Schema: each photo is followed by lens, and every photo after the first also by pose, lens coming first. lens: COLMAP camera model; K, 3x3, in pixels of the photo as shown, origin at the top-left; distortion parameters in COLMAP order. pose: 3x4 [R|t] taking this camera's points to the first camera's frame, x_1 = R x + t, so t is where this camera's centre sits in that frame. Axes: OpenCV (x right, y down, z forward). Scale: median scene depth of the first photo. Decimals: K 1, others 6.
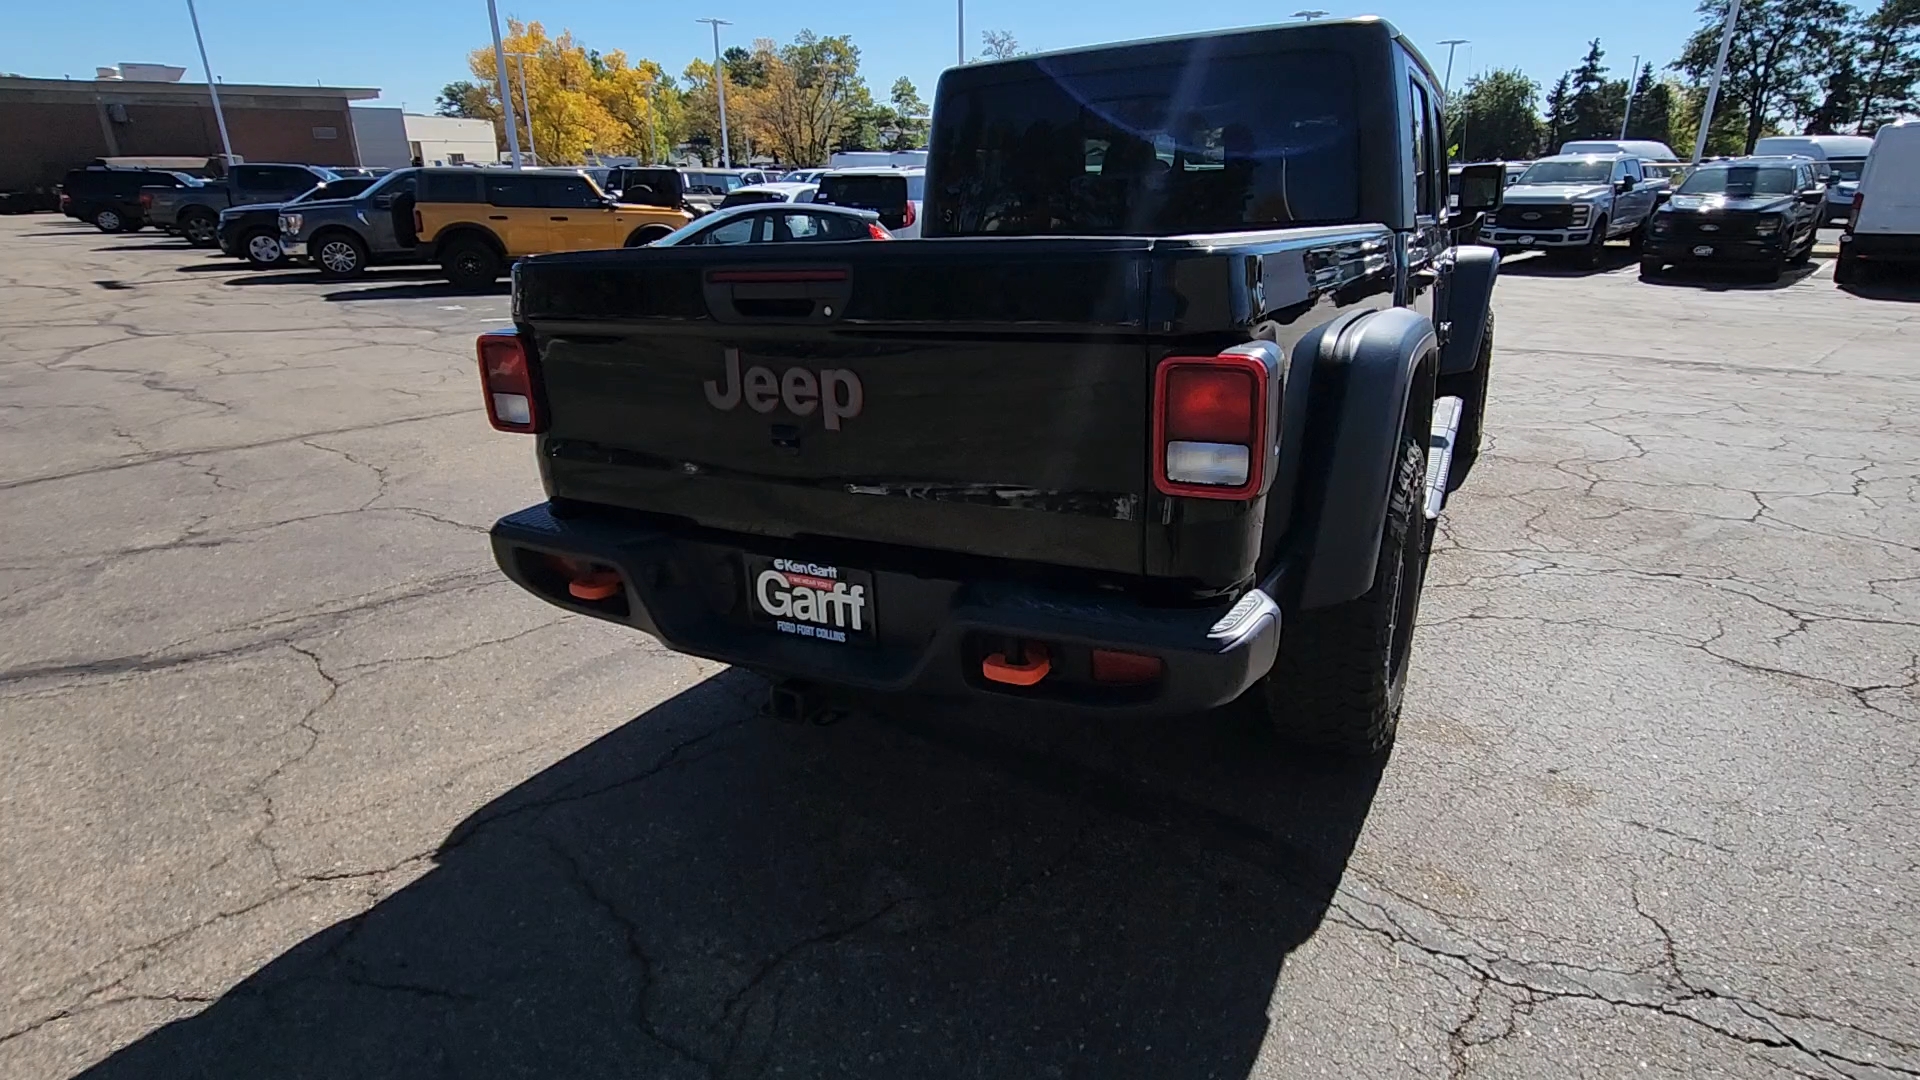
lens RADIAL K [[1013.2, 0, 979.5], [0, 1013.2, 531.3], [0, 0, 1]] dist [0.010306, 0.001106]
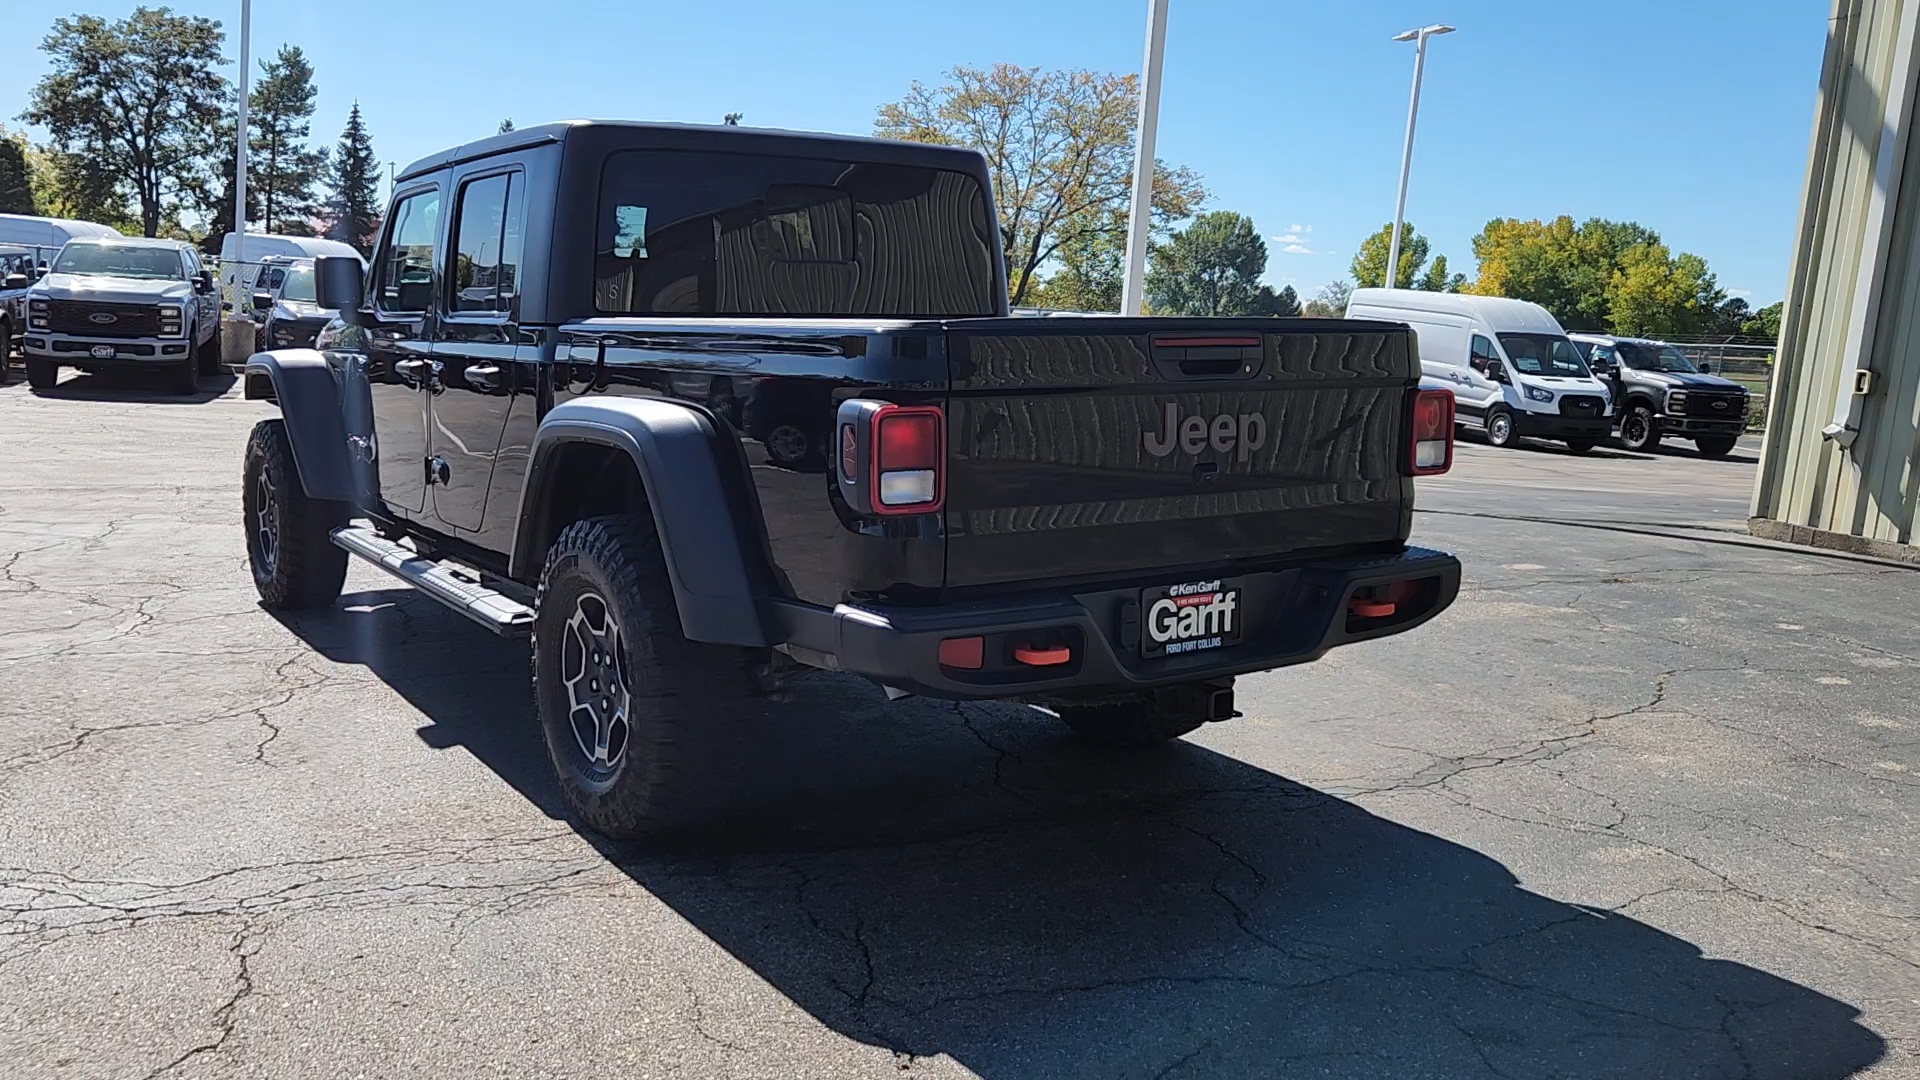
lens RADIAL K [[1638.0, 0, 938.0], [0, 1638.0, 533.8], [0, 0, 1]] dist [0.015612, 0.009086]
pose [[0.453844, -0.081918, 0.887308, -0.211210], [0.234160, 0.971733, -0.030057, -0.003918], [-0.859764, 0.221413, 0.460198, 0.040209]]
